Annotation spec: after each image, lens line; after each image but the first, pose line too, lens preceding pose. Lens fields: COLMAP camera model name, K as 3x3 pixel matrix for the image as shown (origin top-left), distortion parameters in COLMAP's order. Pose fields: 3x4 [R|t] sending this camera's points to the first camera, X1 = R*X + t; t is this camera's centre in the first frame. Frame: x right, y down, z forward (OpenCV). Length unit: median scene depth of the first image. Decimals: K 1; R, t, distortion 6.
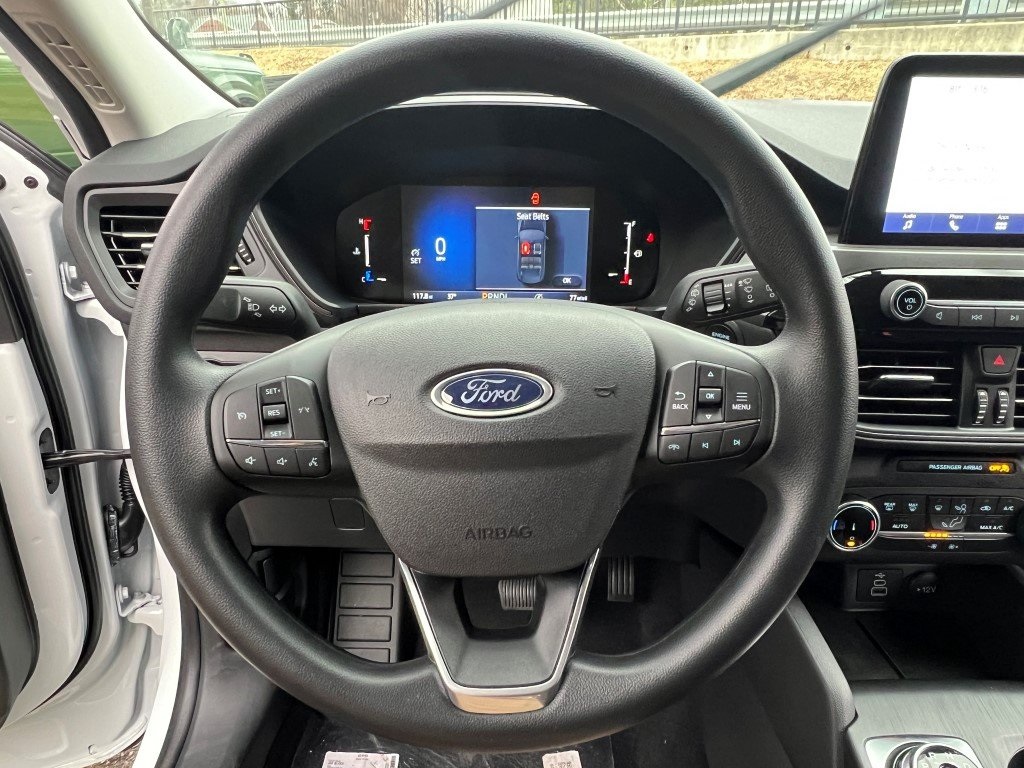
lens RADIAL K [[728.8, 0, 498.4], [0, 728.8, 411.0], [0, 0, 1]] dist [-0.016062, 0.009446]
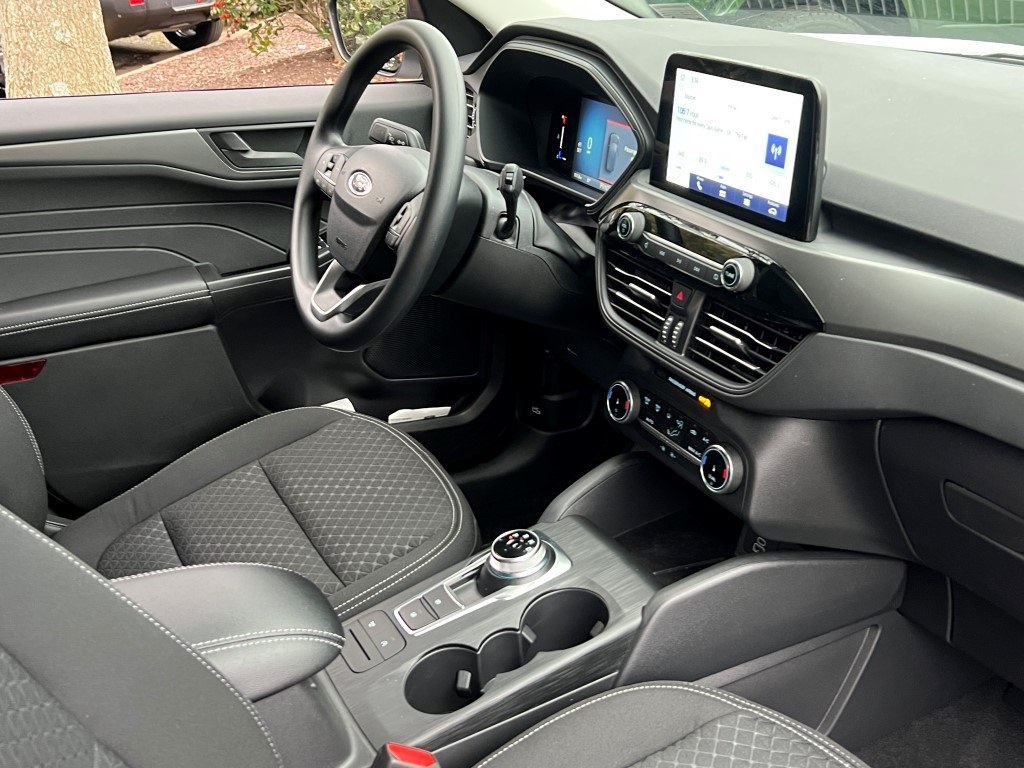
lens RADIAL K [[1117.3, 0, 511.0], [0, 1117.3, 392.9], [0, 0, 1]] dist [0.086027, 0.000000]
pose [[0.470792, 0.356080, -0.807193, 2.190560], [-0.360369, 0.912740, 0.192457, -0.184464], [0.805288, 0.200280, 0.558031, -0.290363]]
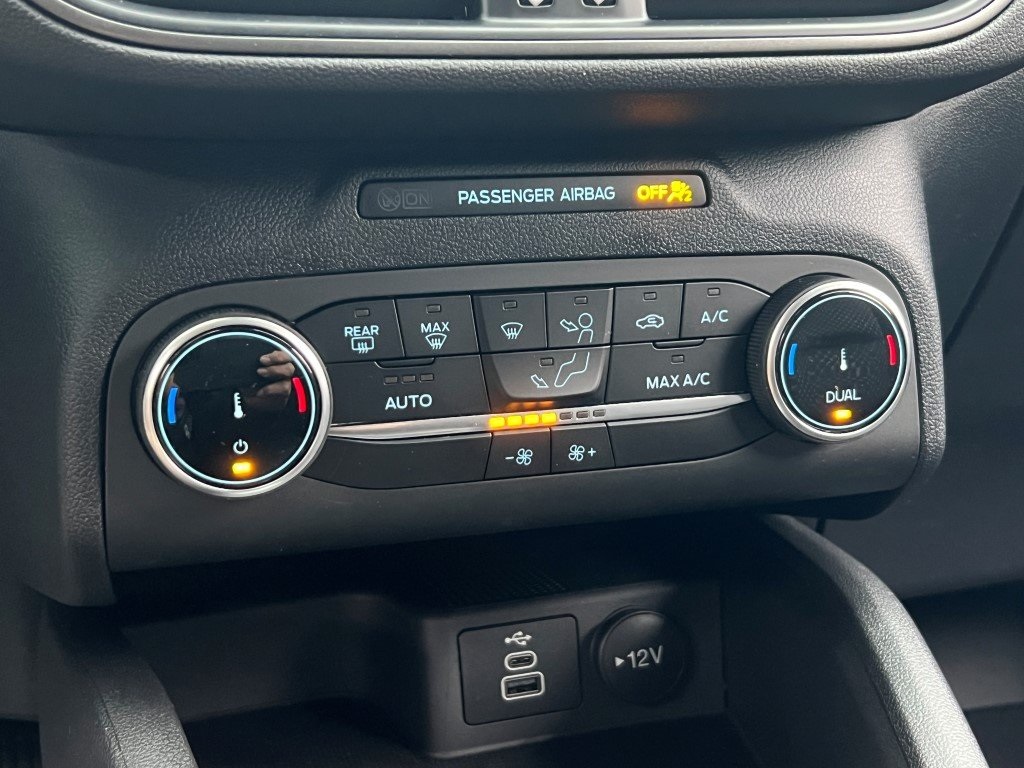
lens RADIAL K [[1345.7, 0, 519.2], [0, 1345.7, 384.4], [0, 0, 1]] dist [0.103113, 0.000000]
pose [[0.954035, -0.087967, 0.286493, 0.483780], [0.125788, 0.985208, -0.116376, 0.251824], [-0.272018, 0.147064, 0.950988, 0.481460]]
